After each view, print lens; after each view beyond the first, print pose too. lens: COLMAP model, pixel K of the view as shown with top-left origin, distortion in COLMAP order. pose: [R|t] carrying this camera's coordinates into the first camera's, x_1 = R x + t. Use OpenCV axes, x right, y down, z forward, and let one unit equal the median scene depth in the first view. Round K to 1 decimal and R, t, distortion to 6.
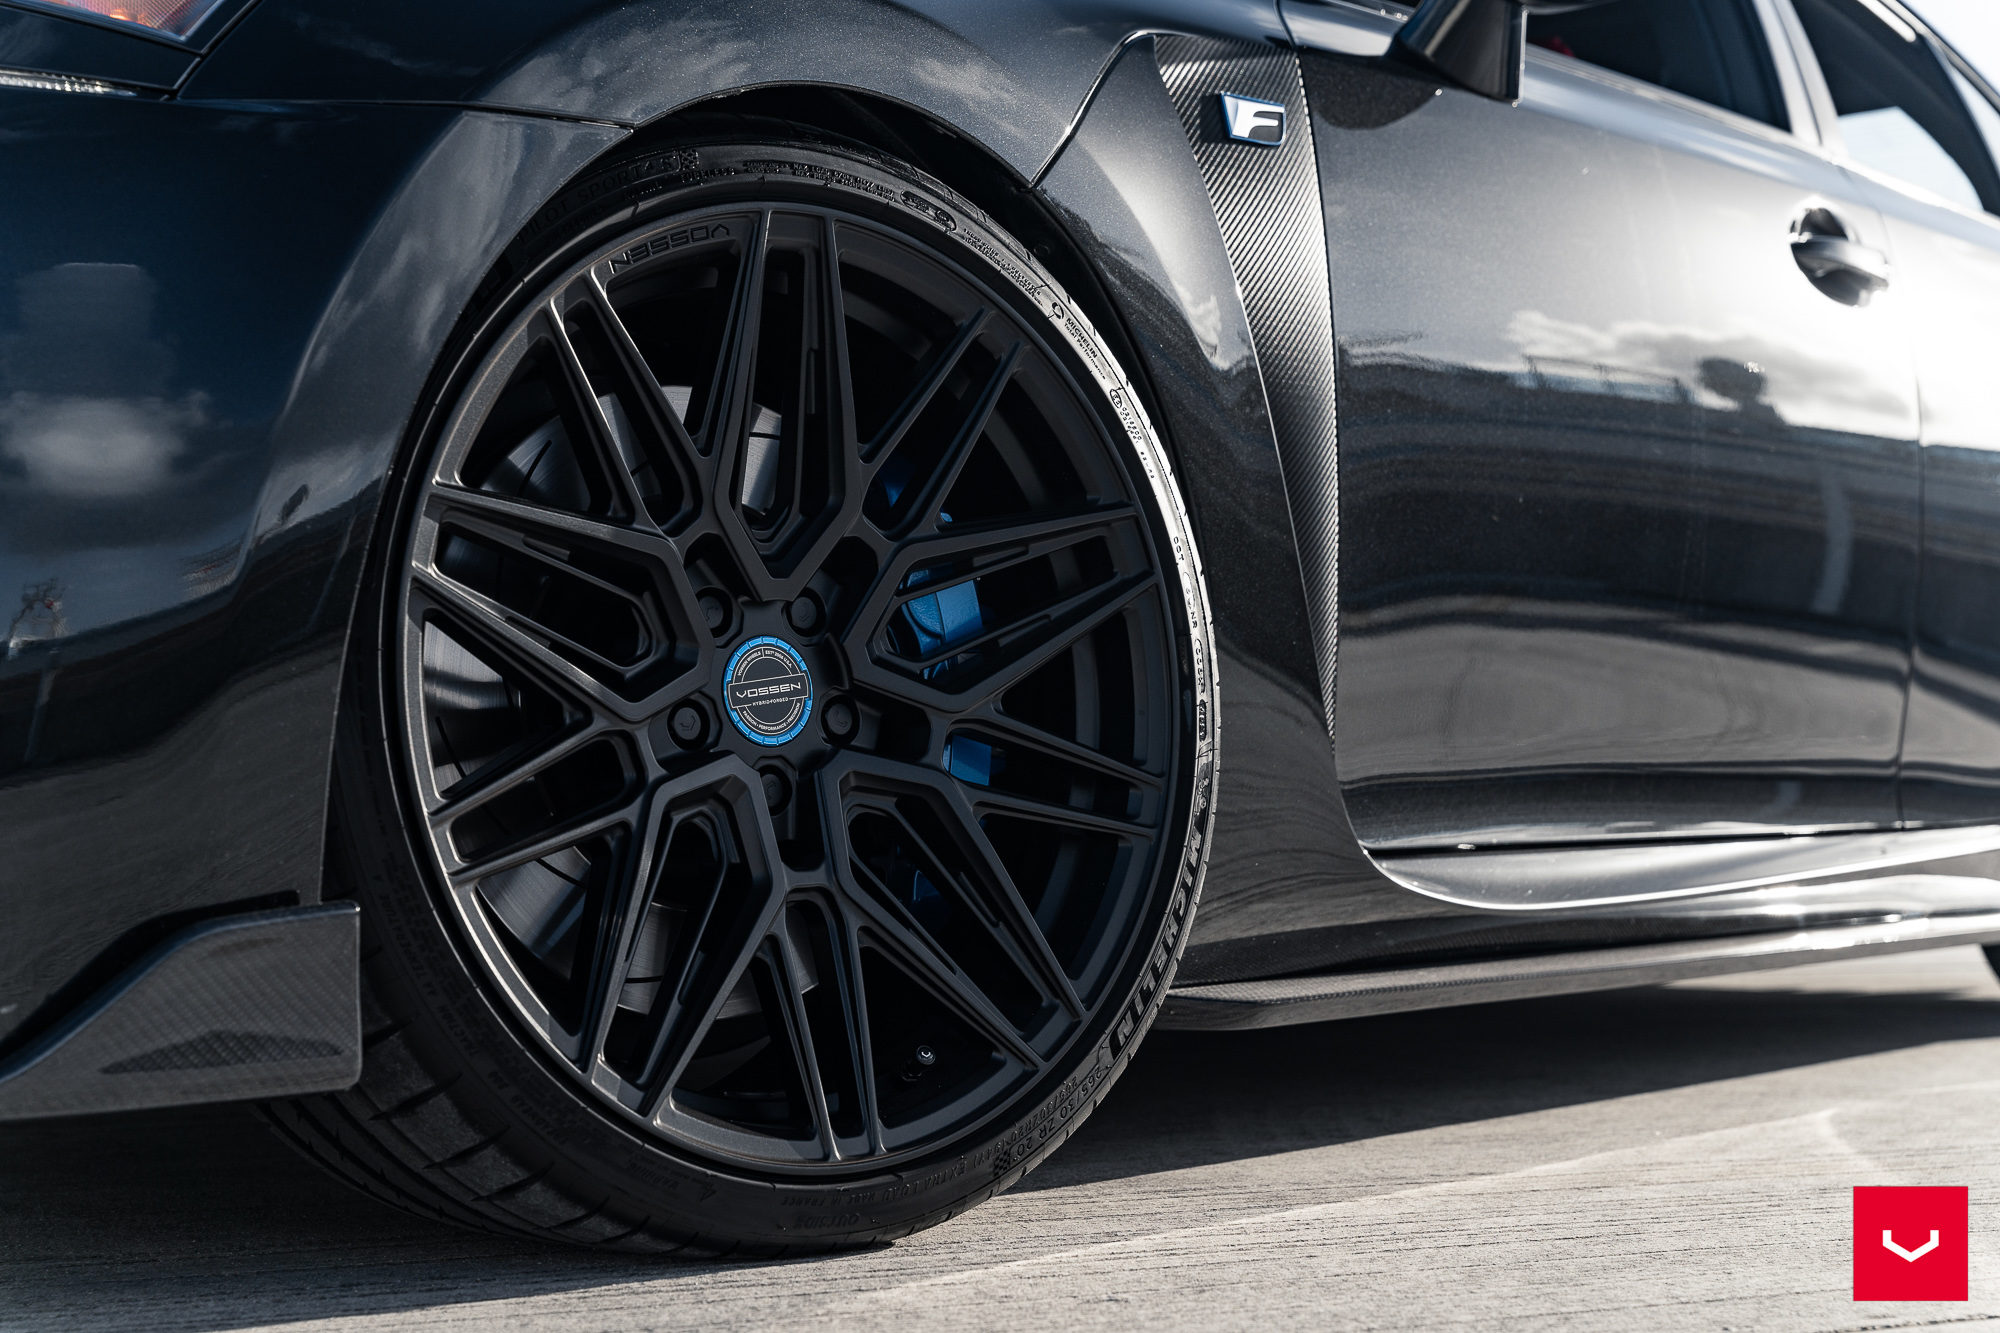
lens RADIAL K [[2908.5, 0, 1000.0], [0, 2908.5, 666.5], [0, 0, 1]] dist [0.004713, -0.008574]
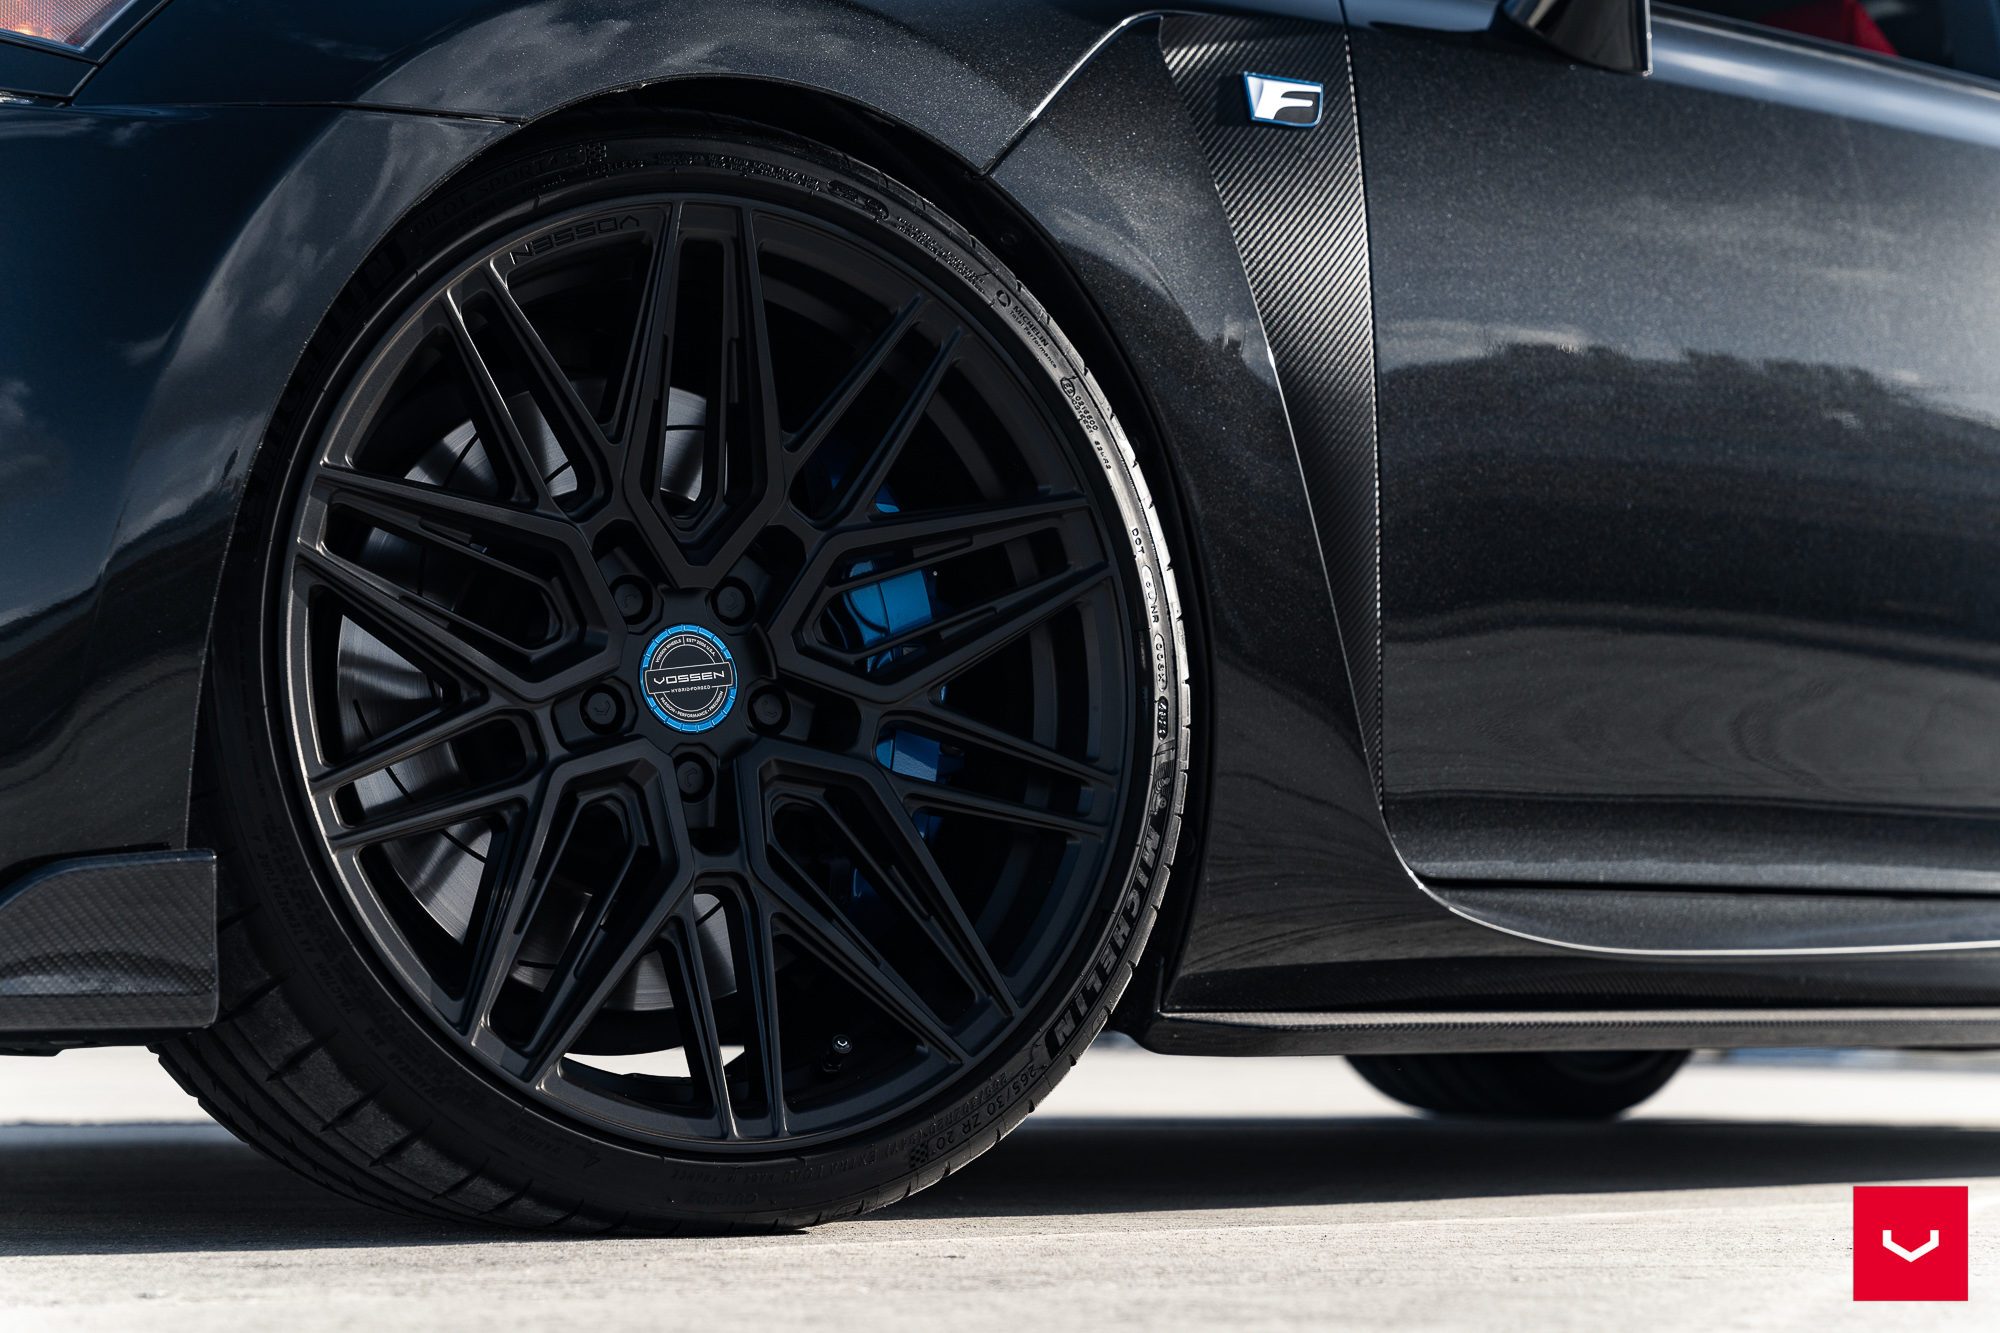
lens RADIAL K [[3661.3, 0, 1000.0], [0, 3661.3, 666.5], [0, 0, 1]] dist [0.017471, 0.033659]
pose [[0.990089, -0.004099, -0.140380, 0.205078], [-0.001129, 0.999309, -0.037143, 0.051363], [0.140436, 0.036933, 0.989401, -0.236279]]
